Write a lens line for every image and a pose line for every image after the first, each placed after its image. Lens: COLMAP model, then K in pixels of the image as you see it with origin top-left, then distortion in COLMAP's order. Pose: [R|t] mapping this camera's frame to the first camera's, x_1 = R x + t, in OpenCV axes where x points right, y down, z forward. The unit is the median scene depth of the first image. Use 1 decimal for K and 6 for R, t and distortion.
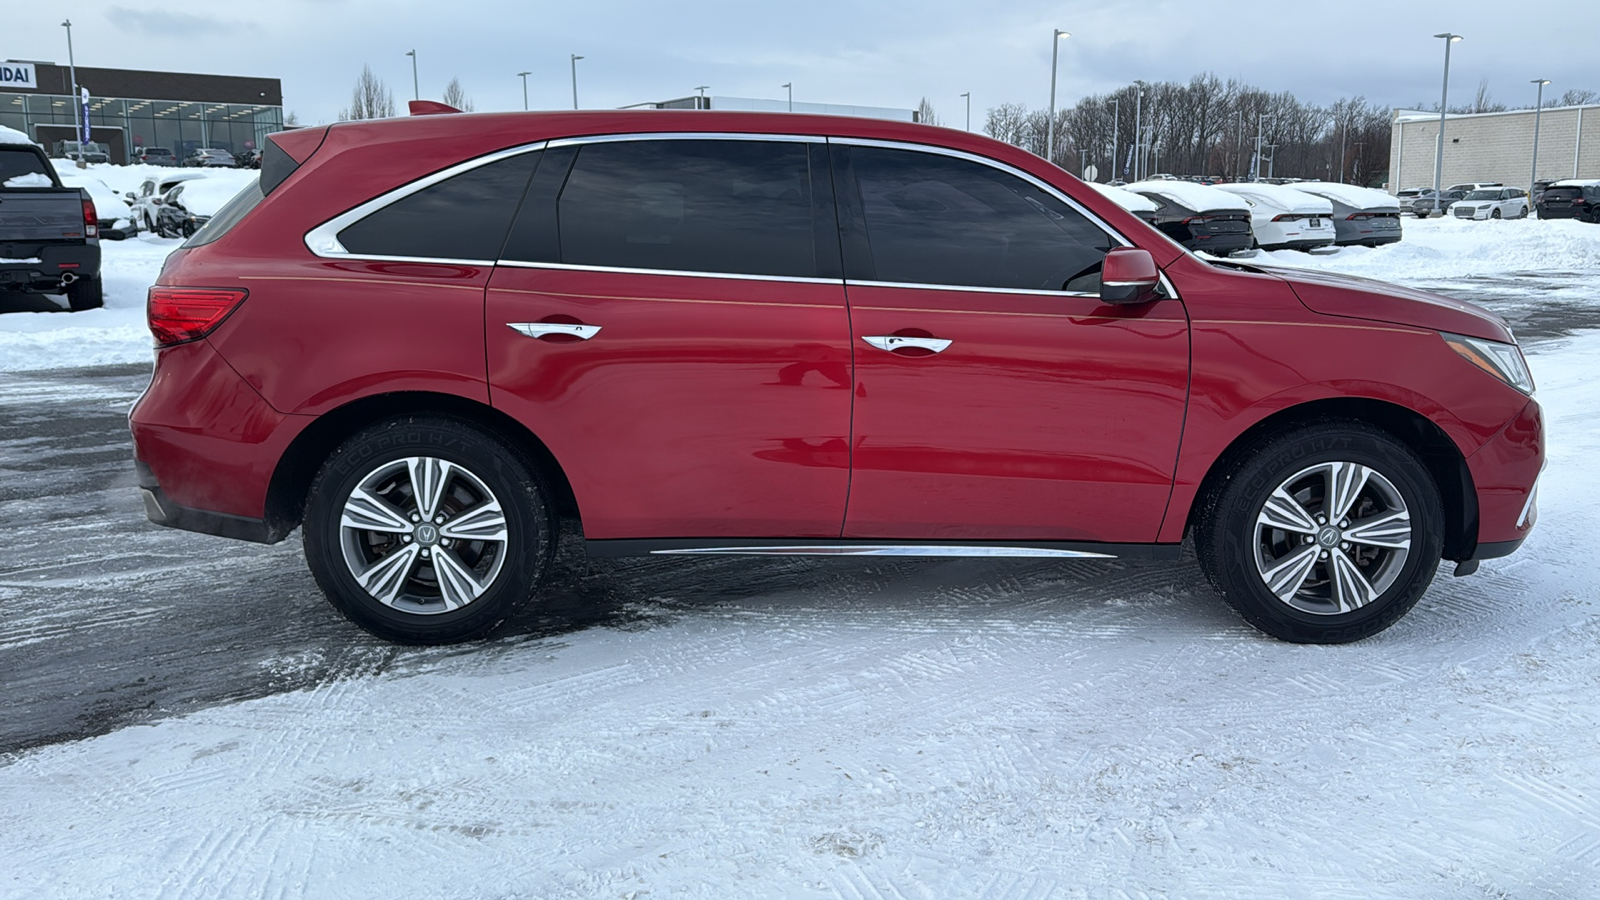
lens RADIAL K [[1282.1, 0, 837.4], [0, 1282.1, 427.0], [0, 0, 1]] dist [0.115262, -0.180284]
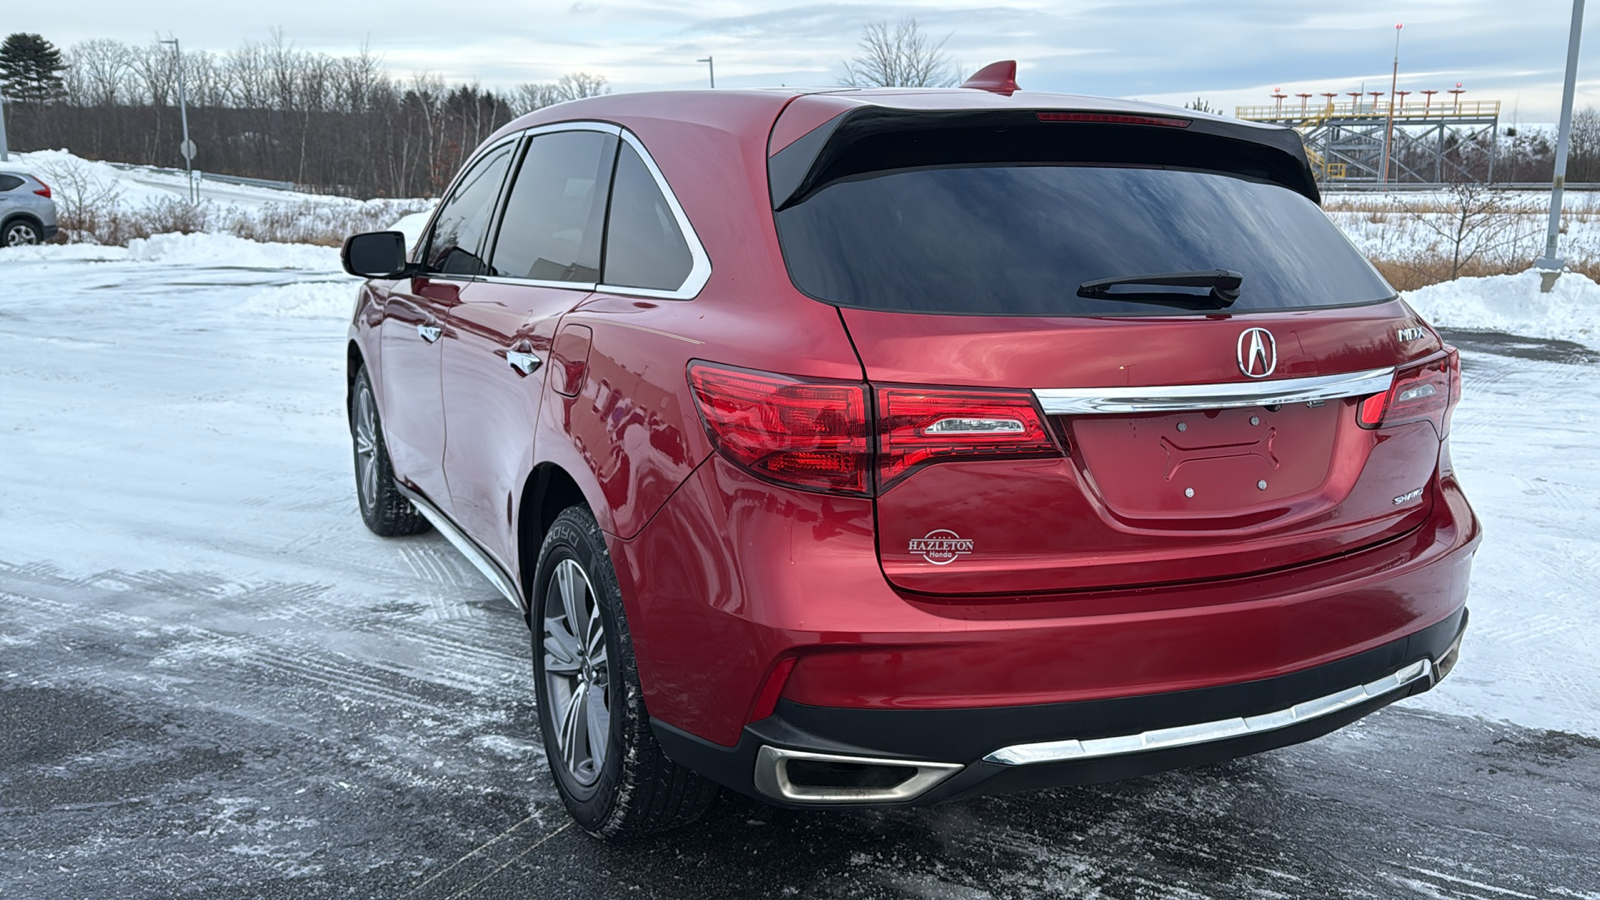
lens RADIAL K [[1284.5, 0, 826.2], [0, 1284.5, 427.5], [0, 0, 1]] dist [0.112515, -0.176189]
pose [[-0.434062, -0.171758, 0.884358, -1.002347], [0.141896, 0.956369, 0.255389, -0.292226], [-0.889638, 0.236341, -0.390752, 1.571865]]
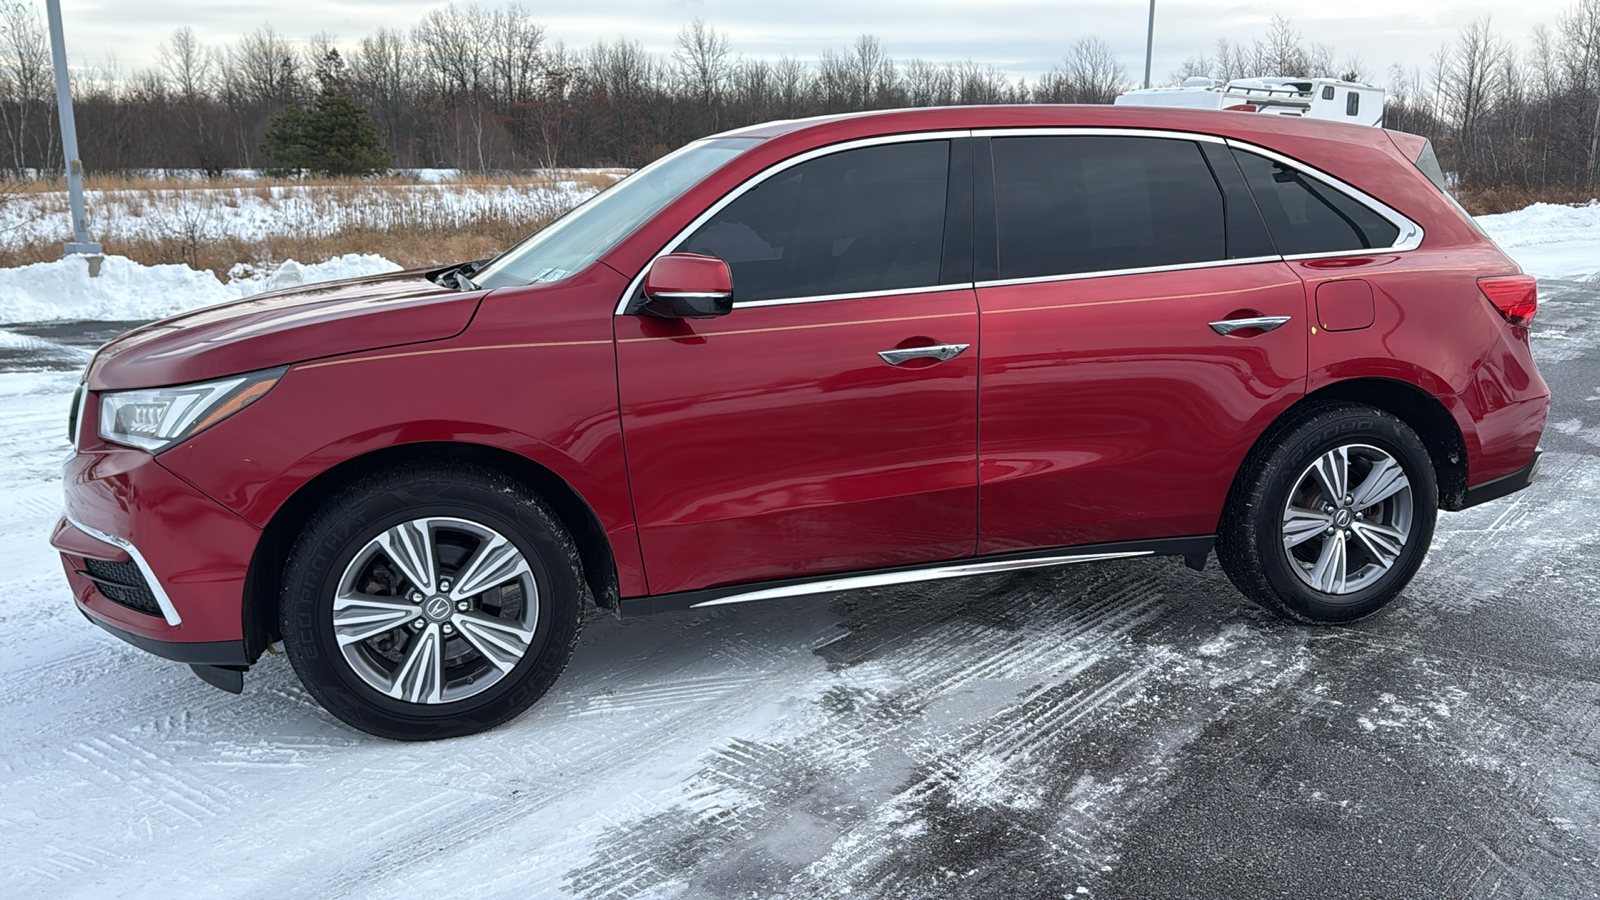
lens RADIAL K [[1284.5, 0, 838.9], [0, 1284.5, 463.1], [0, 0, 1]] dist [0.112515, -0.176189]
pose [[-0.960473, 0.055987, -0.272684, 0.338403], [-0.051059, 0.927516, 0.370280, -0.407921], [0.273650, 0.369567, -0.887996, 2.243751]]
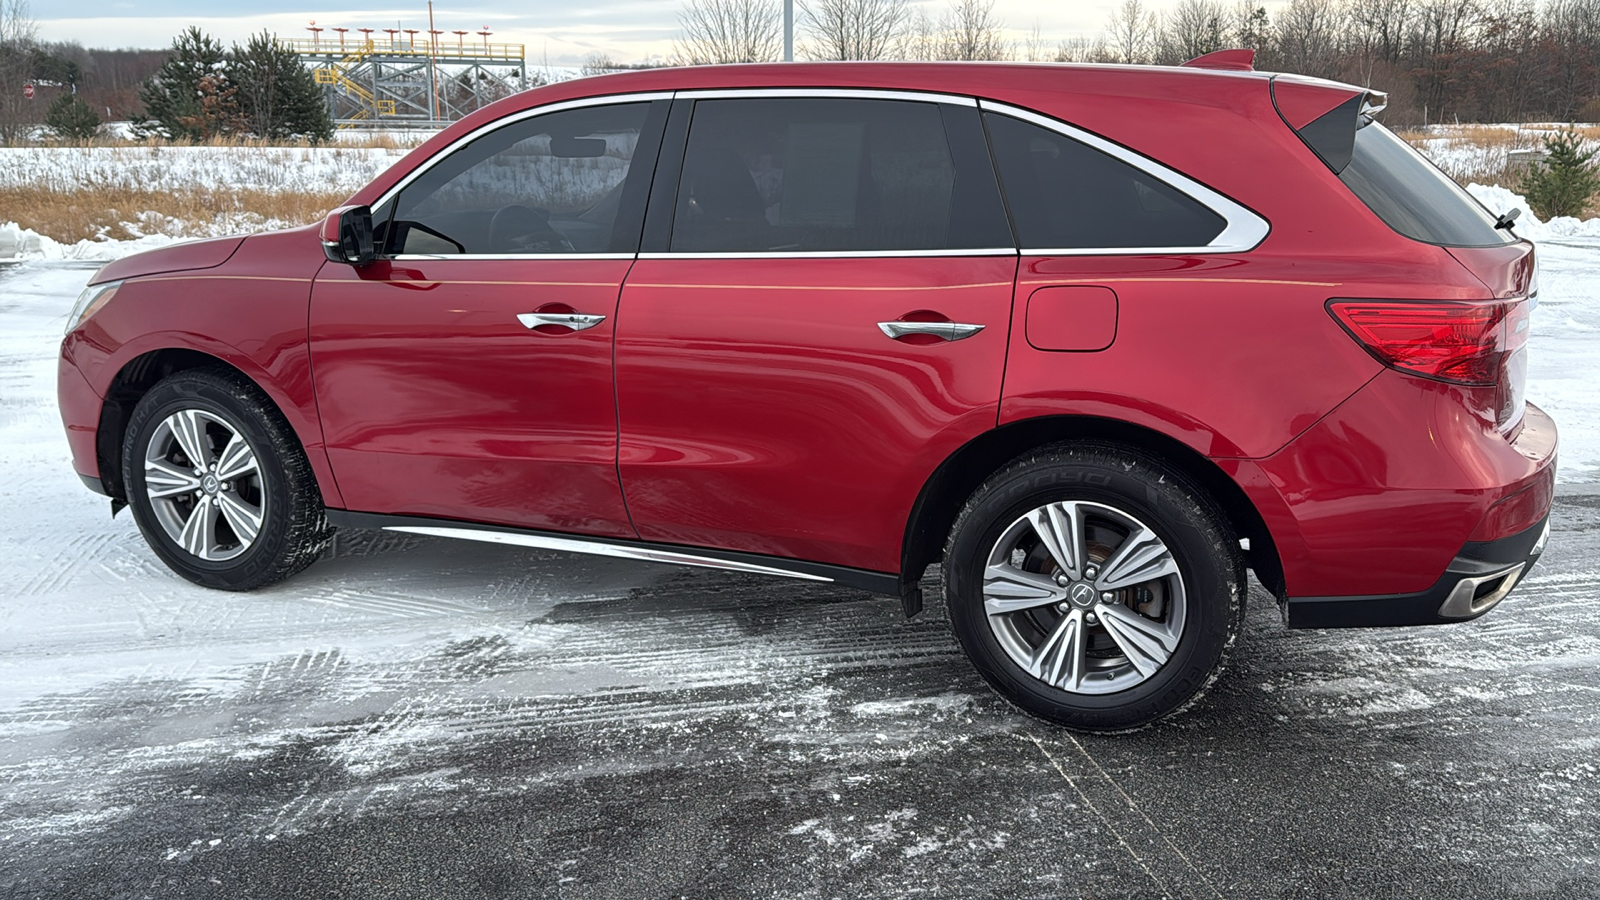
lens RADIAL K [[1284.5, 0, 822.8], [0, 1284.5, 436.9], [0, 0, 1]] dist [0.112515, -0.176189]
pose [[-0.917731, -0.100256, 0.384341, -0.482225], [0.057991, 0.923435, 0.379349, -0.401591], [-0.392945, 0.370429, -0.841651, 2.138958]]
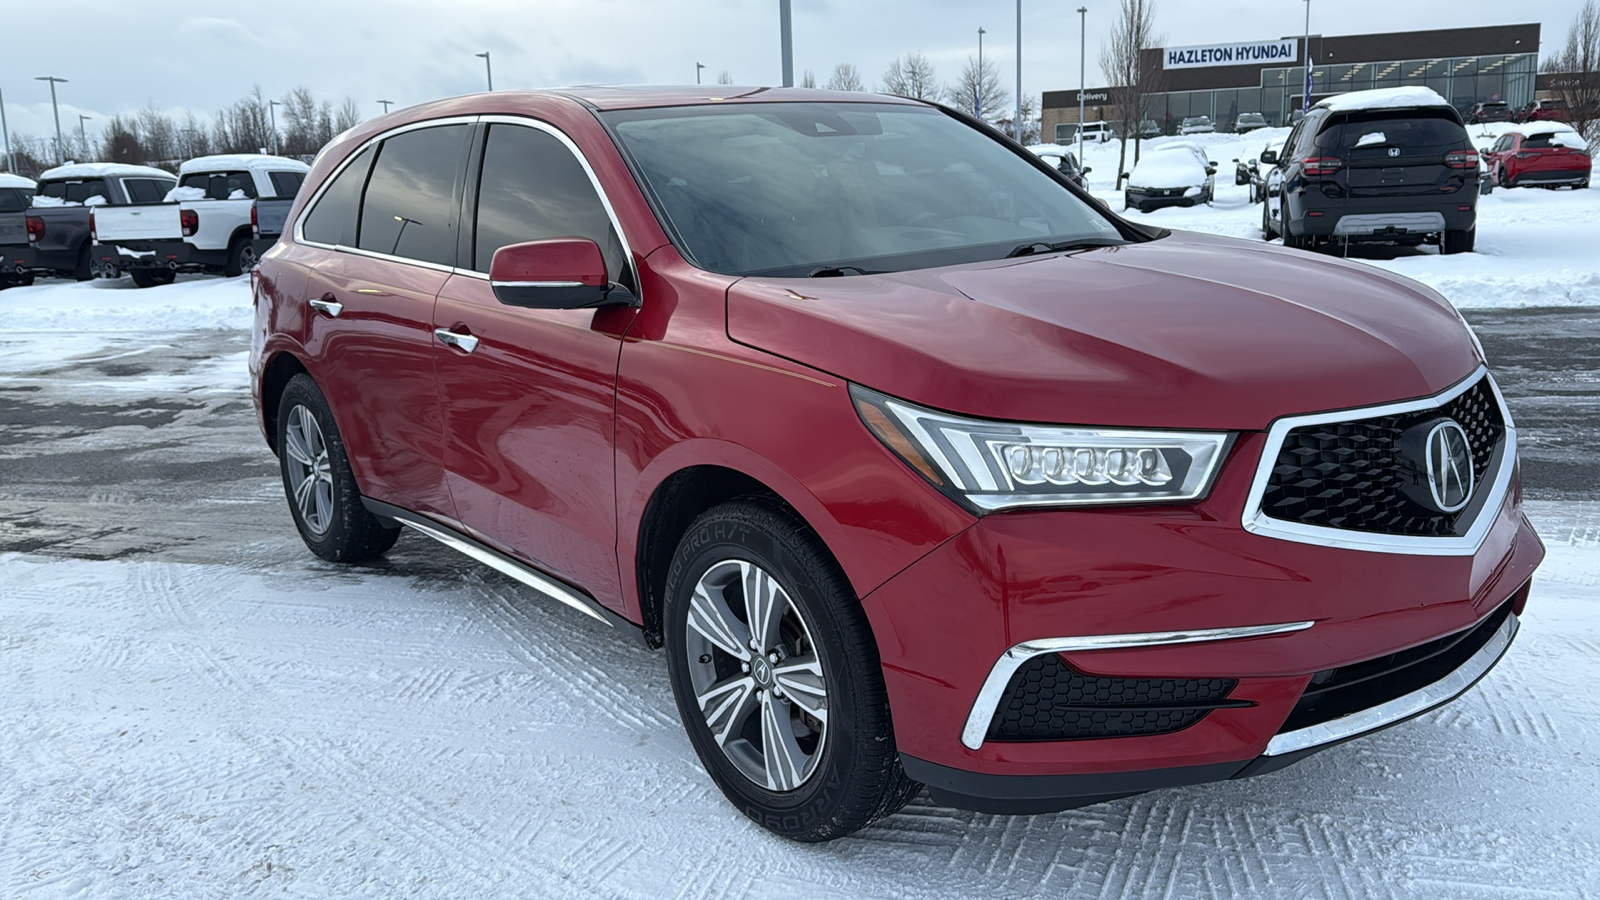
lens RADIAL K [[1284.5, 0, 790.4], [0, 1284.5, 438.2], [0, 0, 1]] dist [0.112515, -0.176189]
pose [[0.583349, 0.127825, -0.802101, 0.922705], [-0.096633, 0.991447, 0.087721, -0.096646], [0.806453, 0.026337, 0.590711, 0.625949]]
